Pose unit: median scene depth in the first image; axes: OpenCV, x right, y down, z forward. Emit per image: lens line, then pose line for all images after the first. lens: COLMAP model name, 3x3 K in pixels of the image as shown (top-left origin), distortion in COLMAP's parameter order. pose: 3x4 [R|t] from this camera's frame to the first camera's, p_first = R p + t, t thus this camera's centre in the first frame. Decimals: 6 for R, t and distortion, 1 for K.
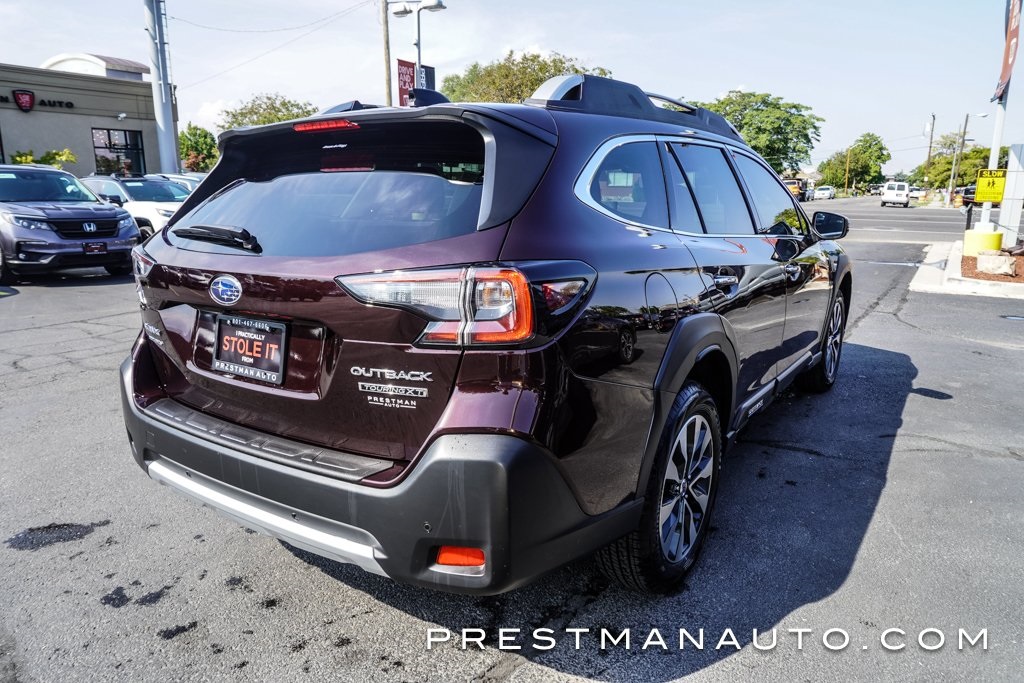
lens RADIAL K [[693.9, 0, 511.5], [0, 693.9, 337.9], [0, 0, 1]] dist [-0.041648, 0.032319]
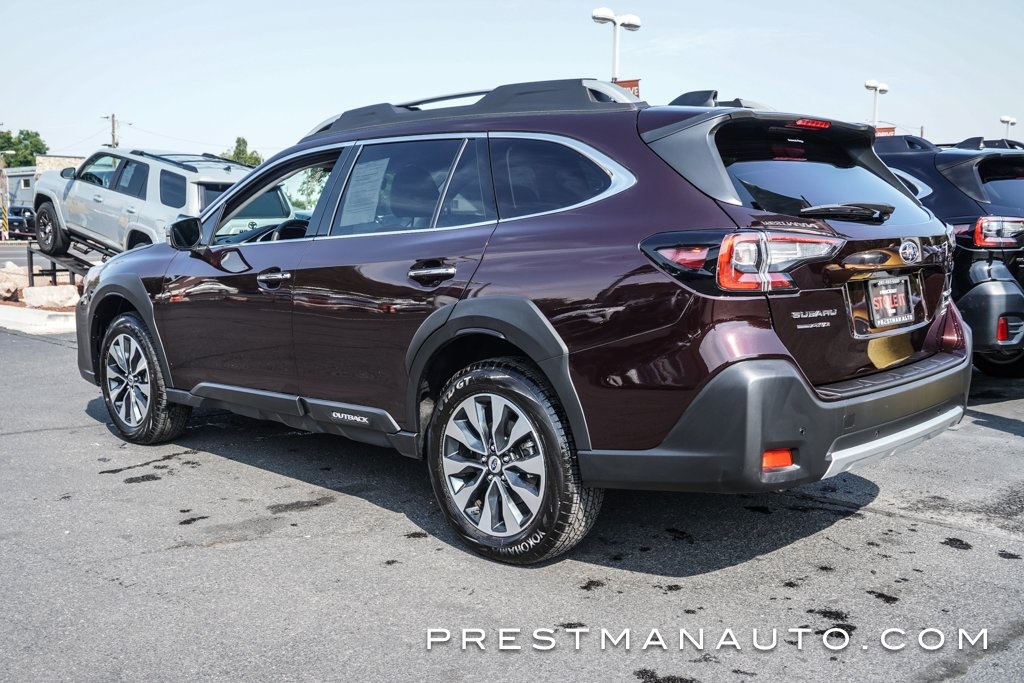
lens RADIAL K [[1035.7, 0, 514.3], [0, 1035.7, 337.0], [0, 0, 1]] dist [-0.008281, 0.000000]
pose [[0.151496, -0.109082, 0.982420, -2.190398], [0.206797, 0.975395, 0.076412, -0.194116], [-0.966584, 0.191586, 0.170327, 1.284479]]
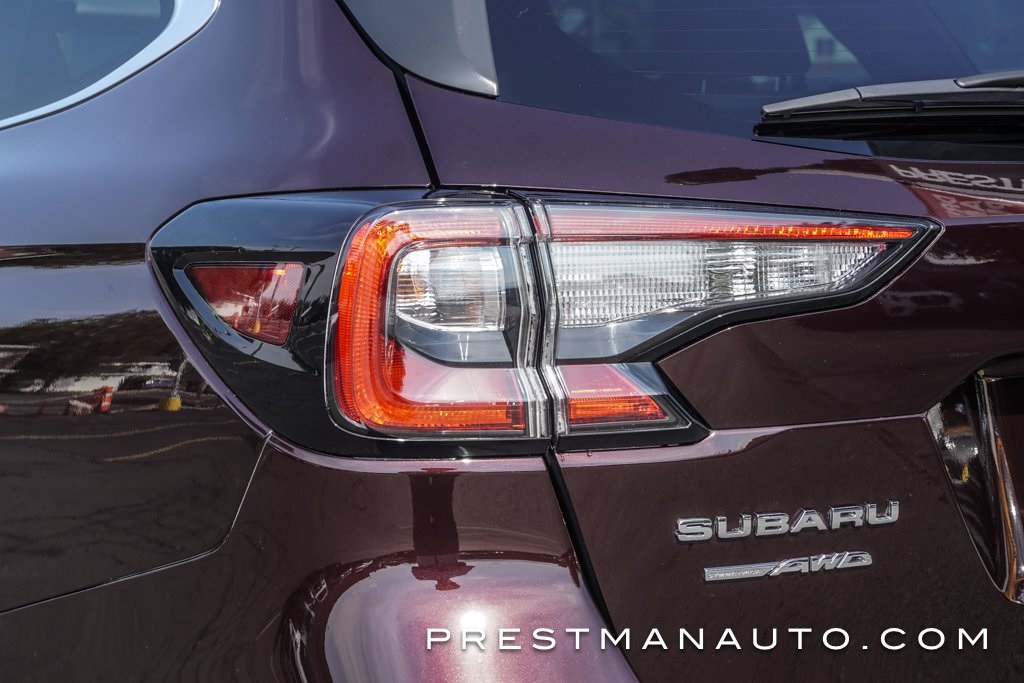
lens RADIAL K [[2269.6, 0, 512.6], [0, 2269.6, 343.0], [0, 0, 1]] dist [0.032824, 0.000000]
pose [[0.330727, -0.098445, 0.938578, -1.412068], [0.212533, 0.976765, 0.027560, -0.126598], [-0.919483, 0.190364, 0.343965, 0.892285]]
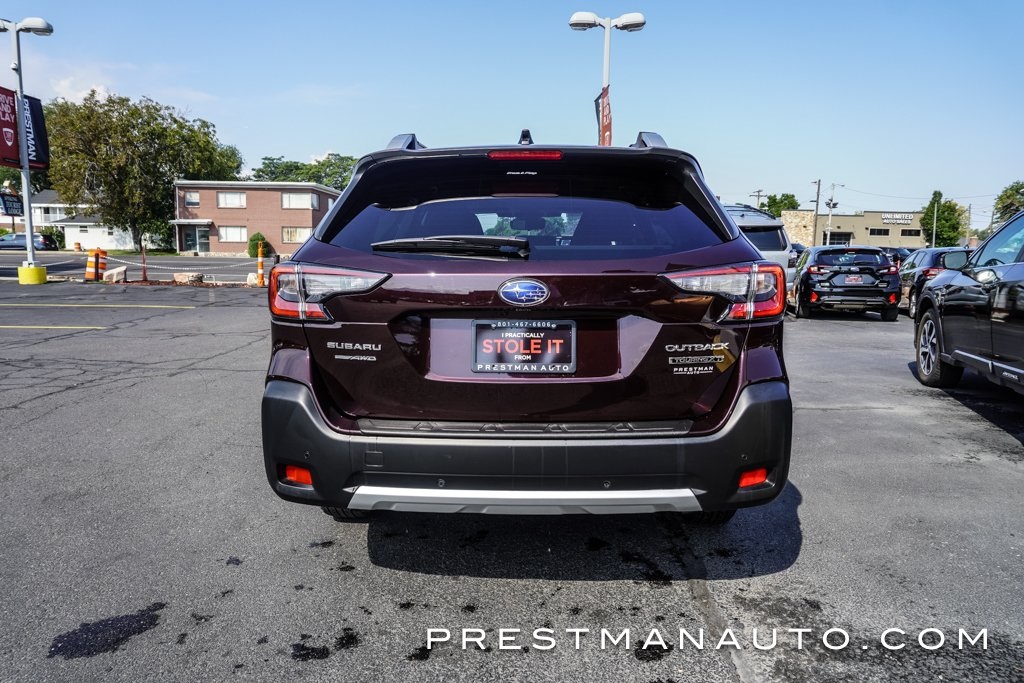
lens RADIAL K [[693.9, 0, 512.9], [0, 693.9, 338.2], [0, 0, 1]] dist [-0.041648, 0.032319]
pose [[0.841473, -0.059493, 0.537014, -0.942685], [0.103441, 0.993273, -0.052047, 0.054314], [-0.530305, 0.099346, 0.841966, 0.073624]]
